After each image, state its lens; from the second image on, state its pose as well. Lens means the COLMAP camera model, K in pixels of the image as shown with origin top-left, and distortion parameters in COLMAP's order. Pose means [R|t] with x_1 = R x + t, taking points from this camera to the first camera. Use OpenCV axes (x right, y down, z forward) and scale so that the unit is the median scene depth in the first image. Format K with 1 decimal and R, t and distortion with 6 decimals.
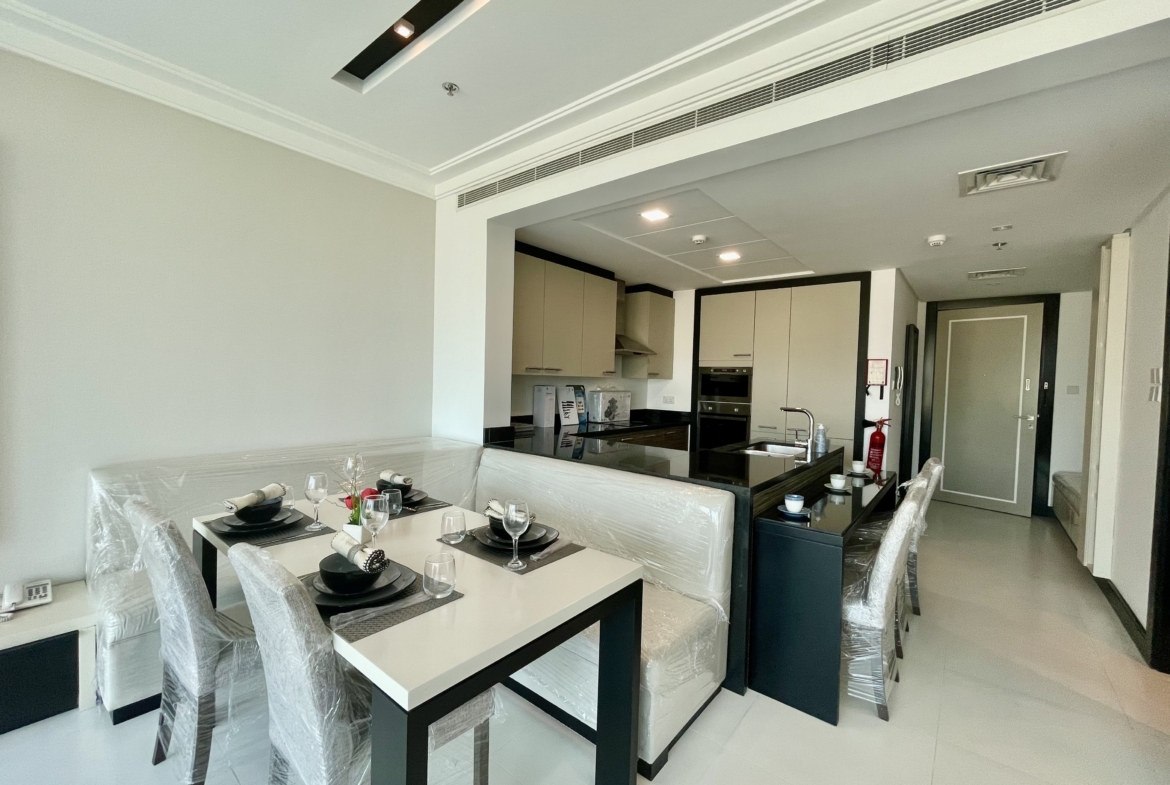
lens RADIAL K [[478.2, 0, 581.8], [0, 478.2, 392.6], [0, 0, 1]] dist [0.000013, -0.000207]
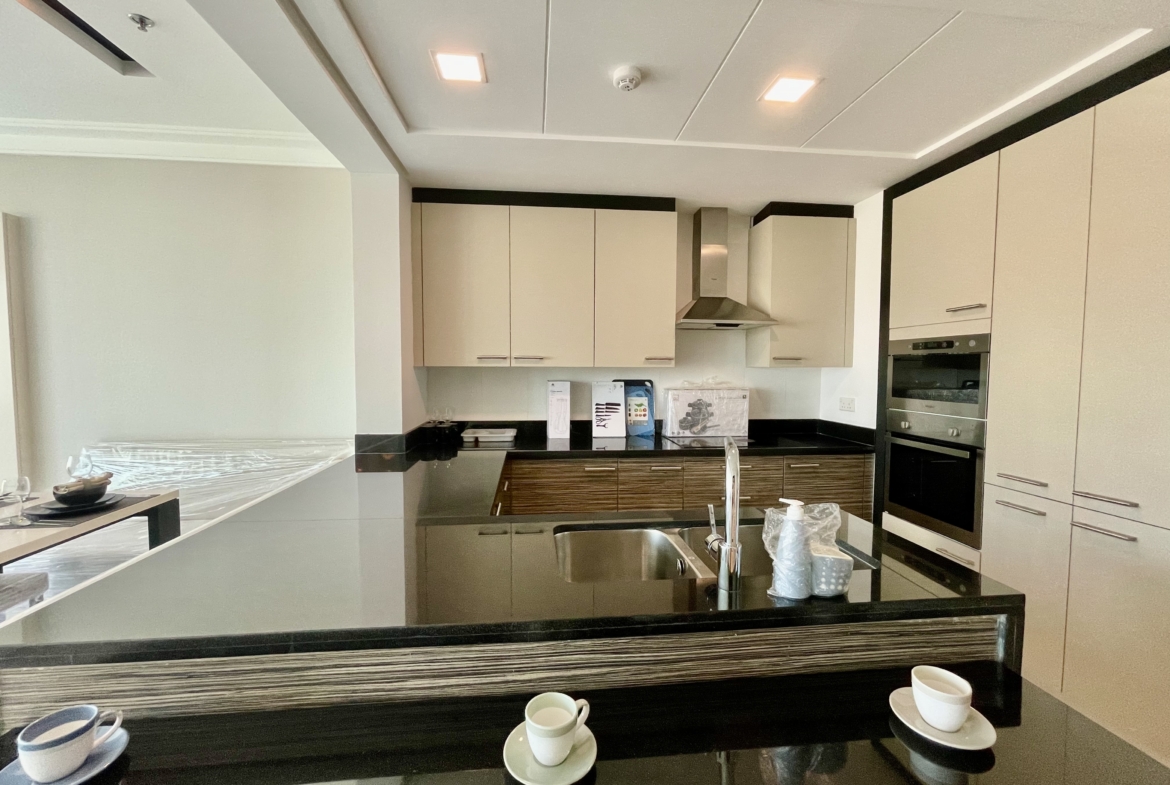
lens RADIAL K [[478.2, 0, 581.8], [0, 478.2, 392.6], [0, 0, 1]] dist [0.000013, -0.000207]
pose [[0.712893, 0.011191, -0.701184, 0.399830], [-0.002147, 0.999903, 0.013777, -0.006020], [0.701270, -0.008316, 0.712847, 0.444509]]
